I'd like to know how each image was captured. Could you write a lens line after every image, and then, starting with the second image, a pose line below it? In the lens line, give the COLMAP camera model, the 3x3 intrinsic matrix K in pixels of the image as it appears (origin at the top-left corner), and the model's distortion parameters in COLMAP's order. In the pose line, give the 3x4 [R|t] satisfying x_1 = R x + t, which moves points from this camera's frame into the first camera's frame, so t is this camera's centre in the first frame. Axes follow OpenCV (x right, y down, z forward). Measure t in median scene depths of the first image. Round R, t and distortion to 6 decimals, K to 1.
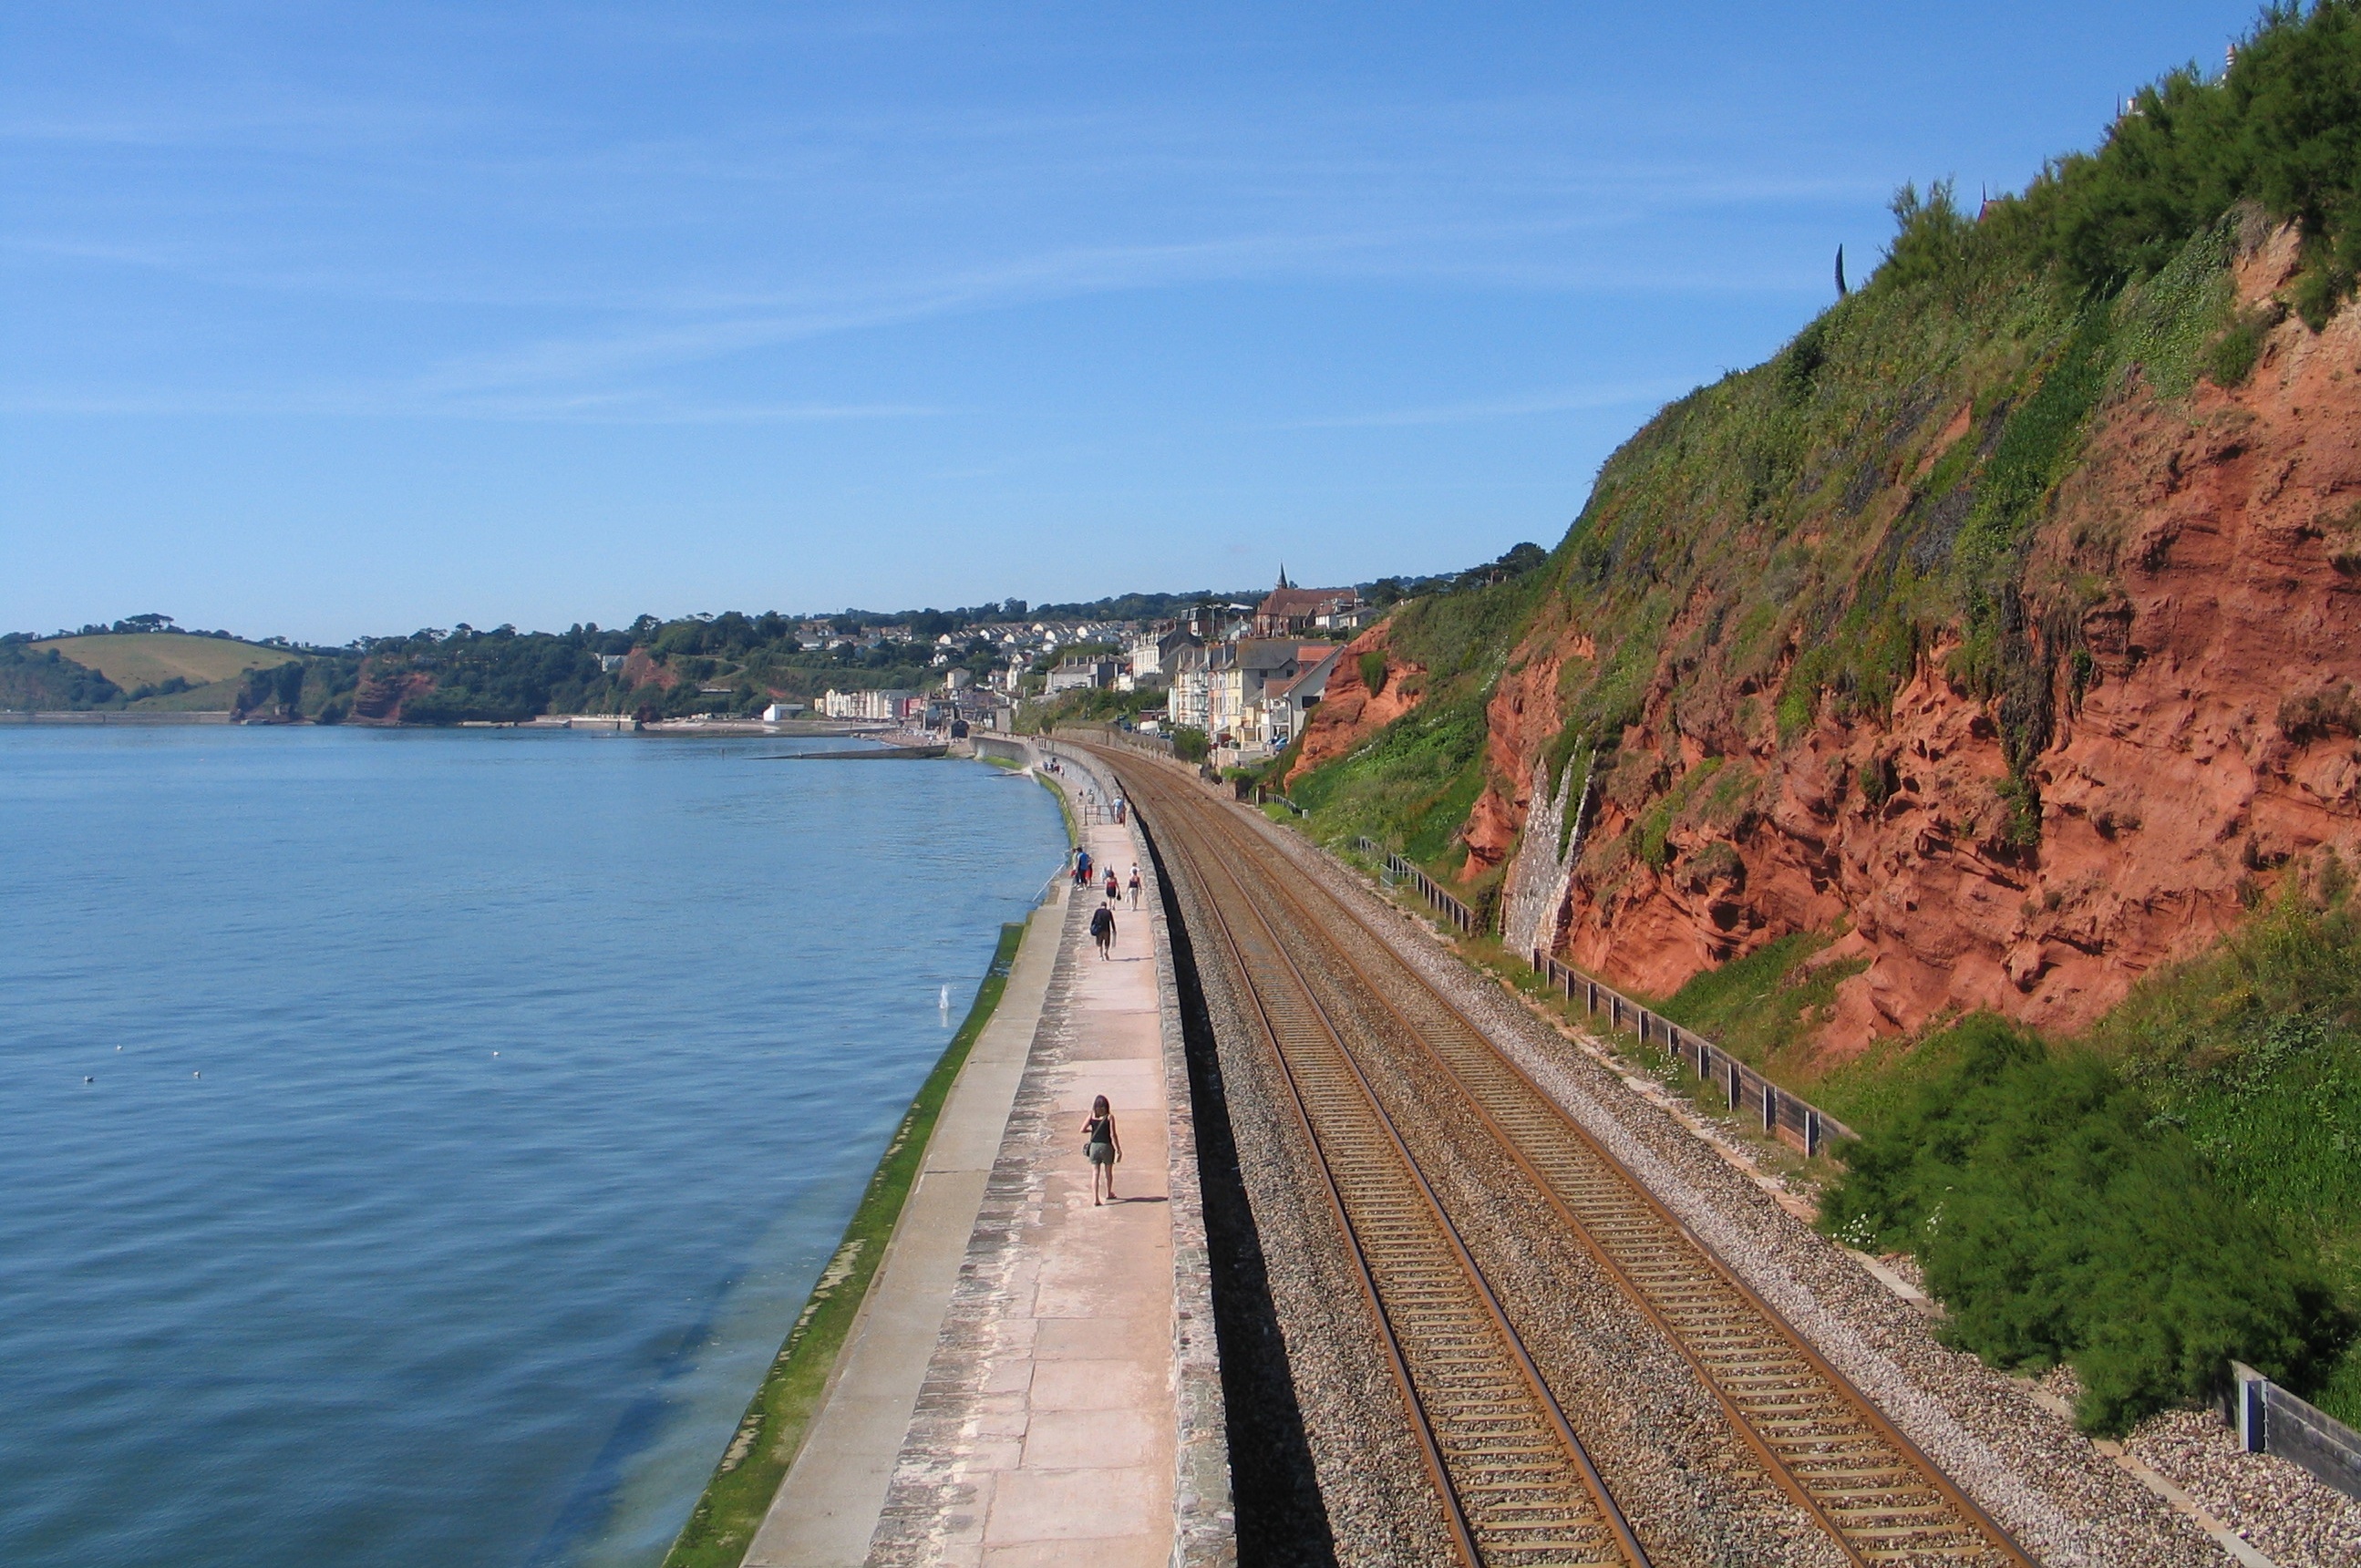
lens RADIAL K [[2682.2, 0, 1180.5], [0, 2682.2, 784.0], [0, 0, 1]] dist [-0.264331, 0.812166]
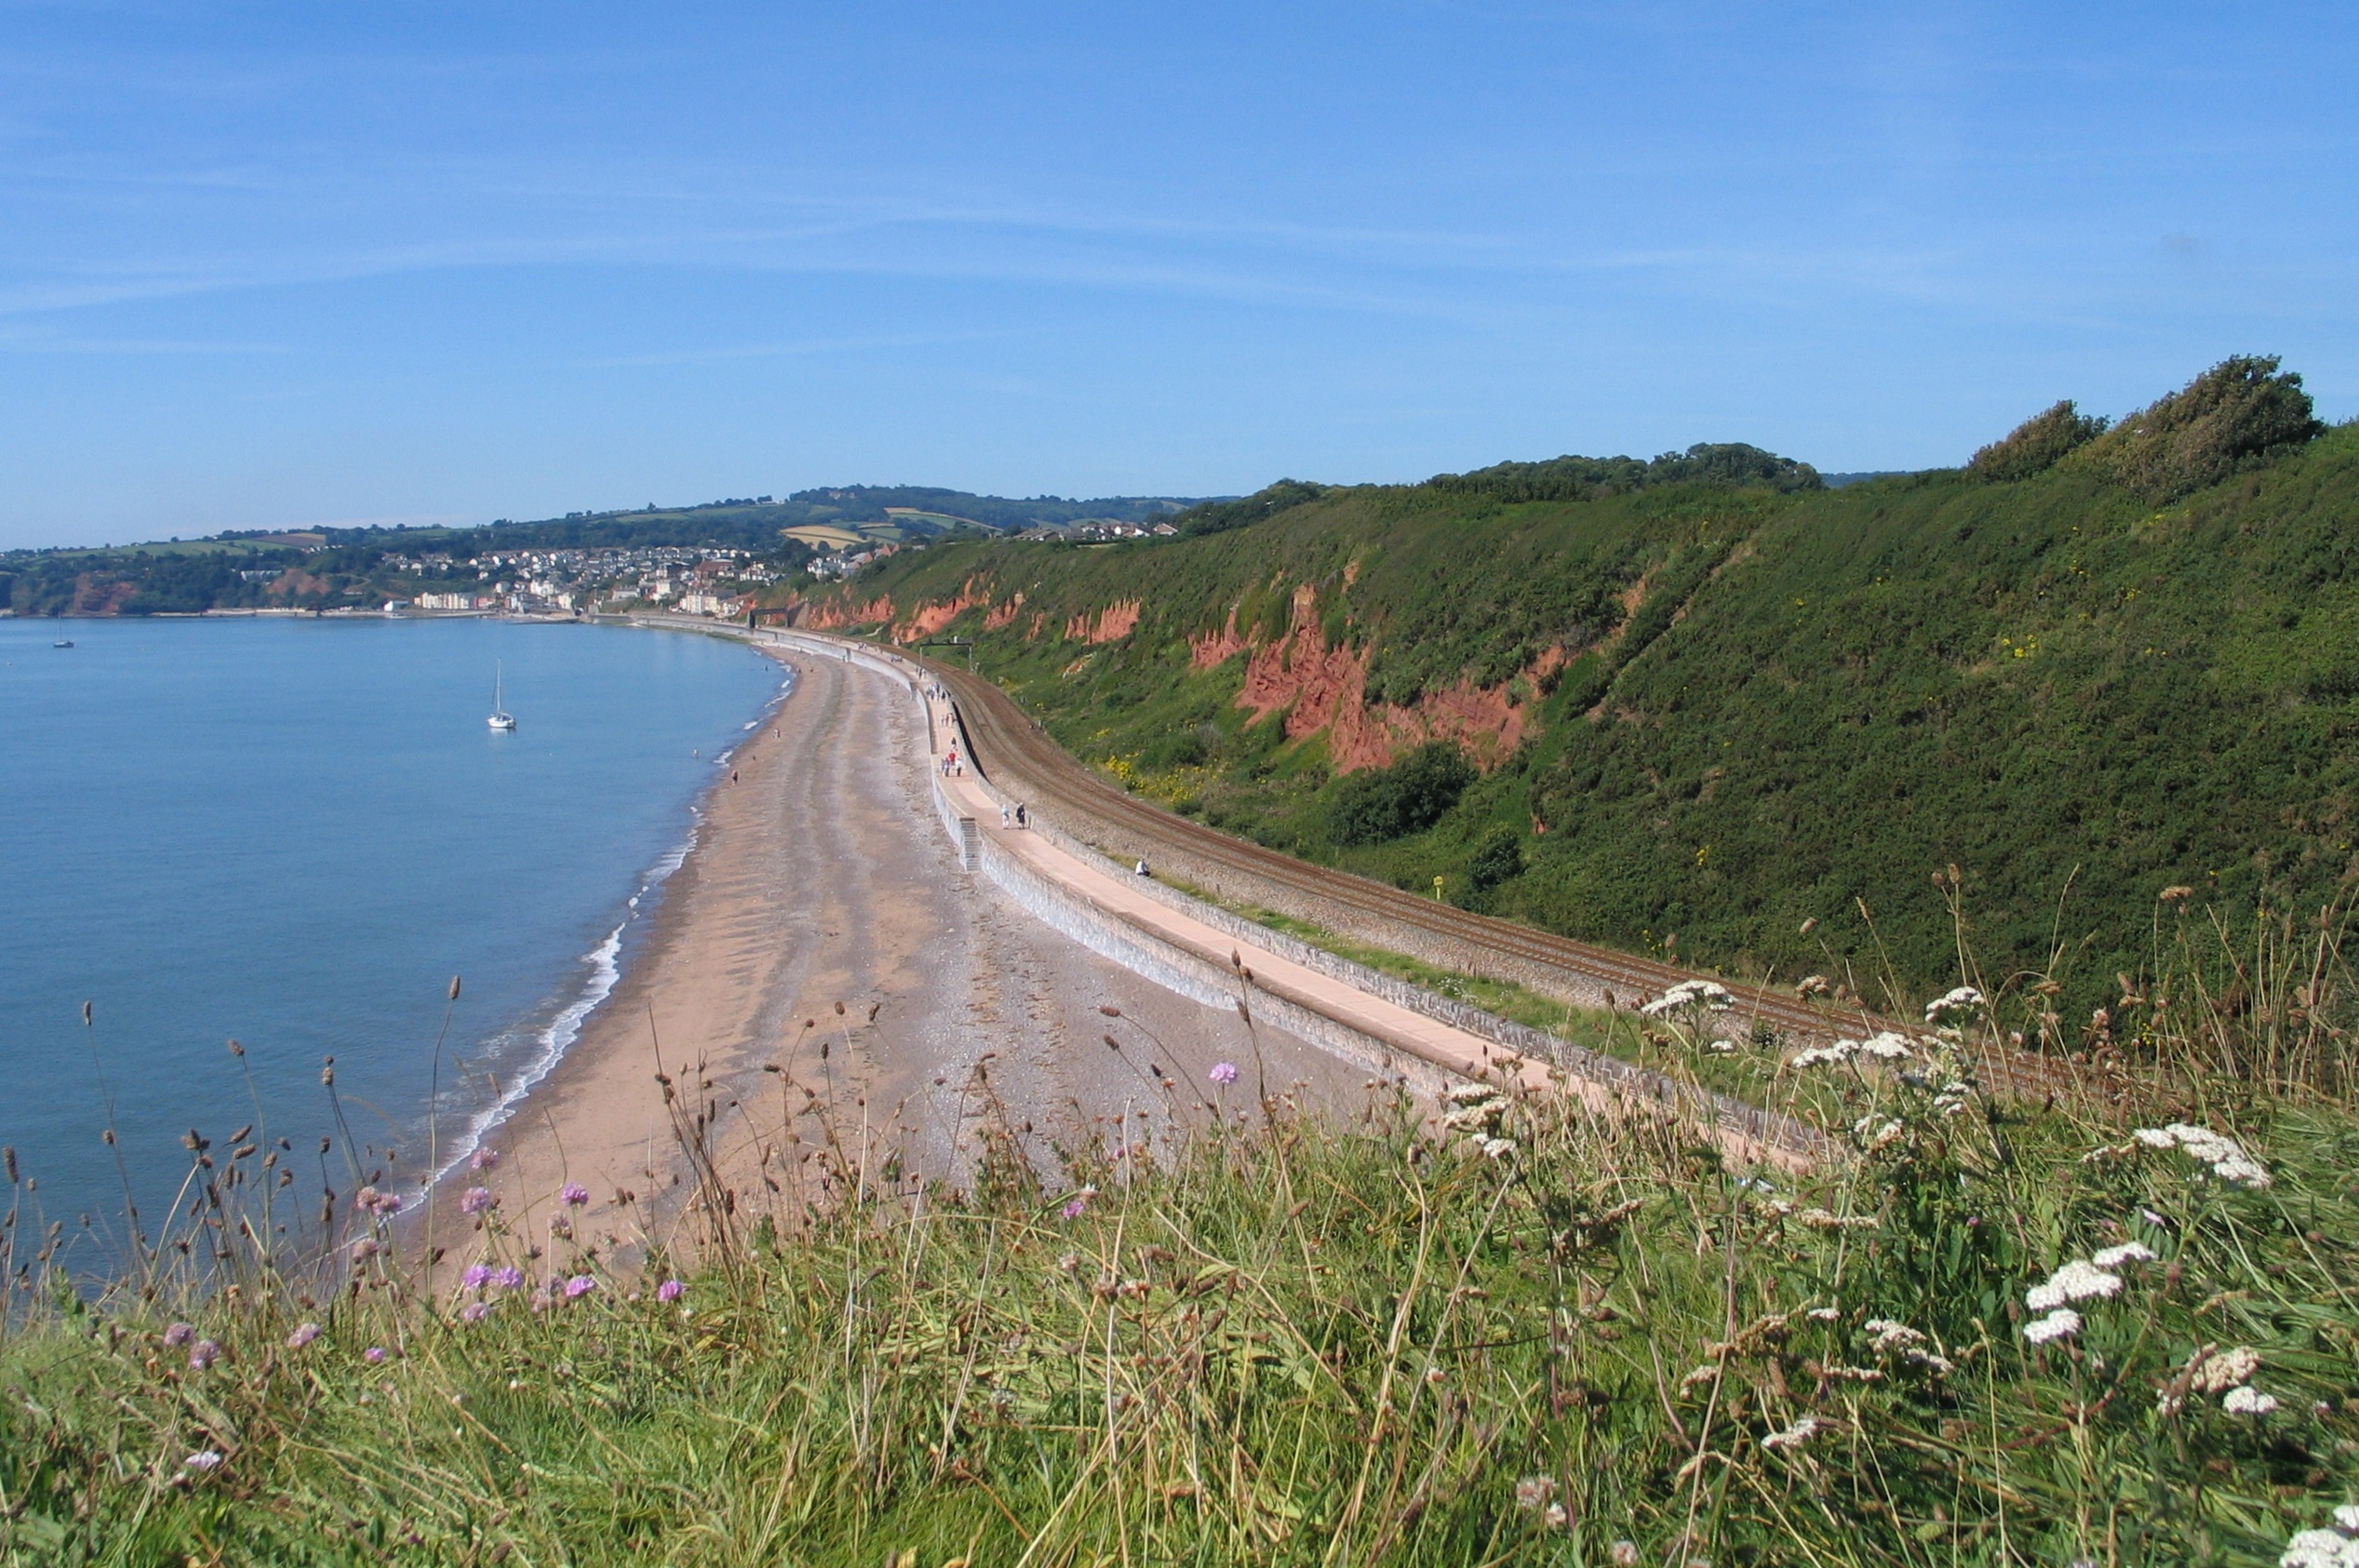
lens RADIAL K [[2484.3, 0, 1200.9], [0, 2484.3, 698.0], [0, 0, 1]] dist [-0.210001, 0.232566]
pose [[0.962910, -0.018140, 0.269213, -0.063832], [0.014101, 0.999757, 0.016927, 0.014113], [-0.269454, -0.012503, 0.962932, -0.670215]]
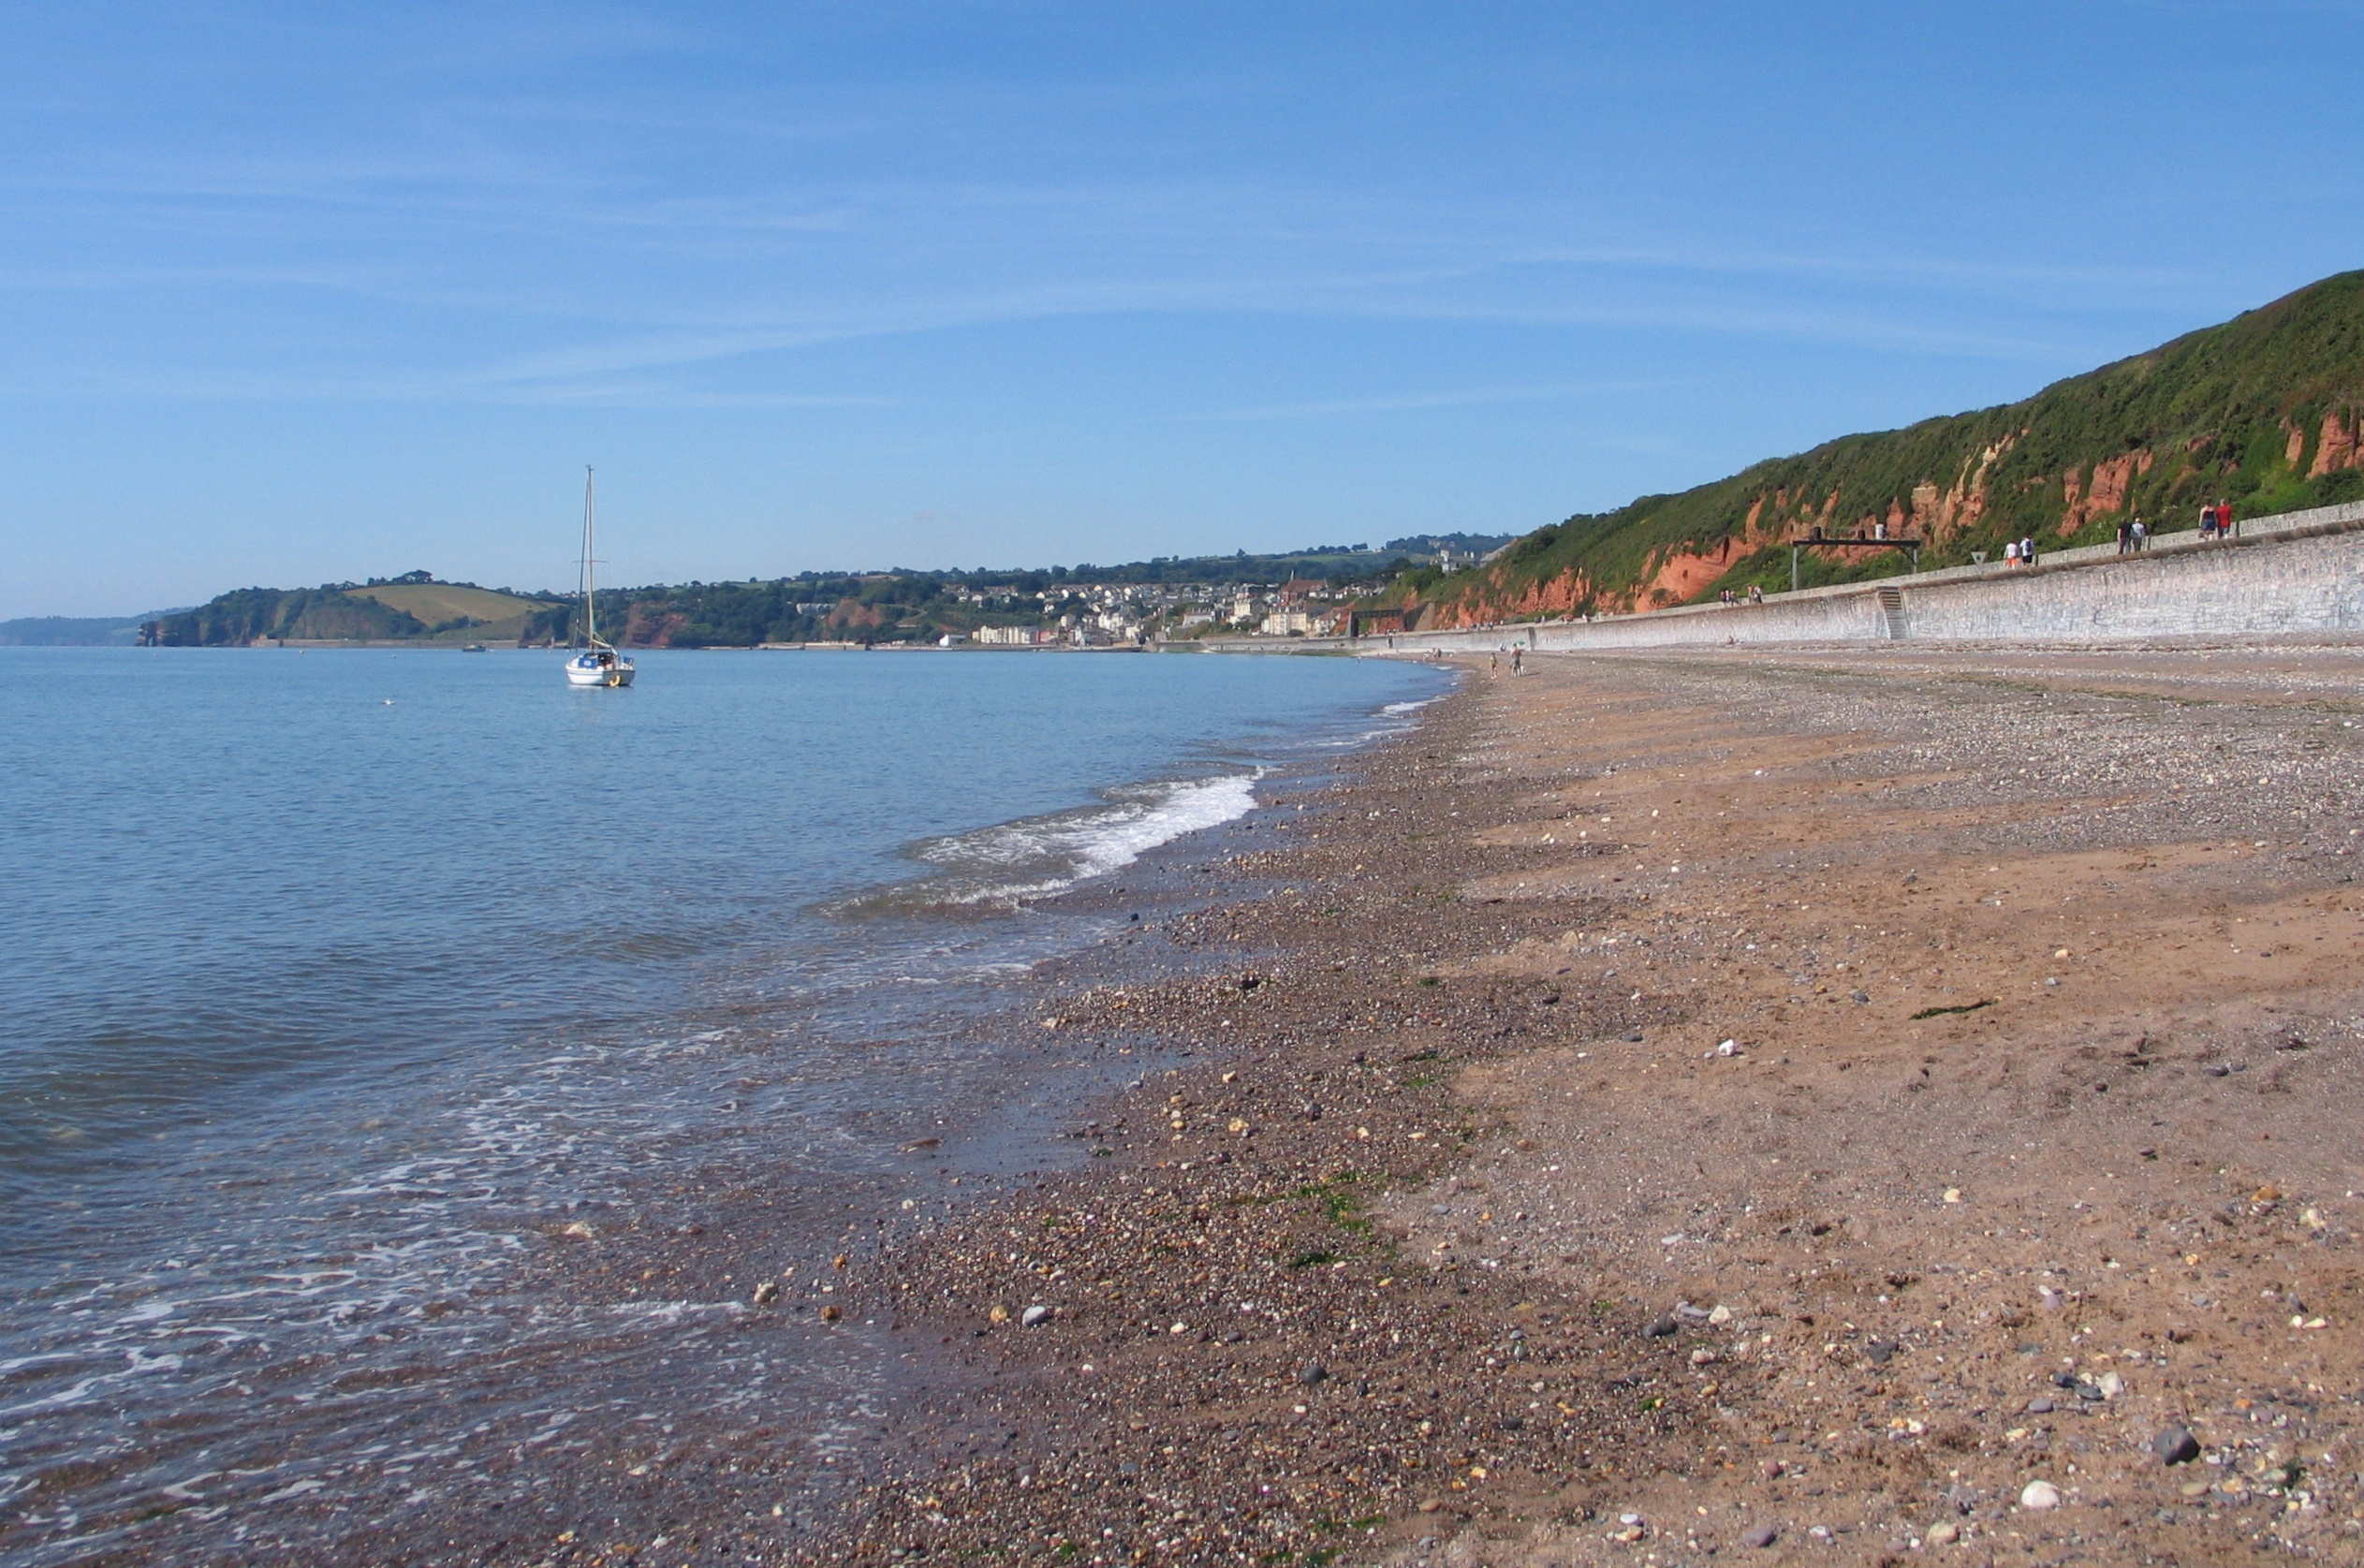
lens RADIAL K [[2489.4, 0, 1203.4], [0, 2489.4, 697.8], [0, 0, 1]] dist [-0.210001, 0.232566]
pose [[0.999286, 0.005951, 0.037299, -0.048185], [-0.005558, 0.999928, -0.010630, 0.021822], [-0.037359, 0.010416, 0.999248, -0.479218]]
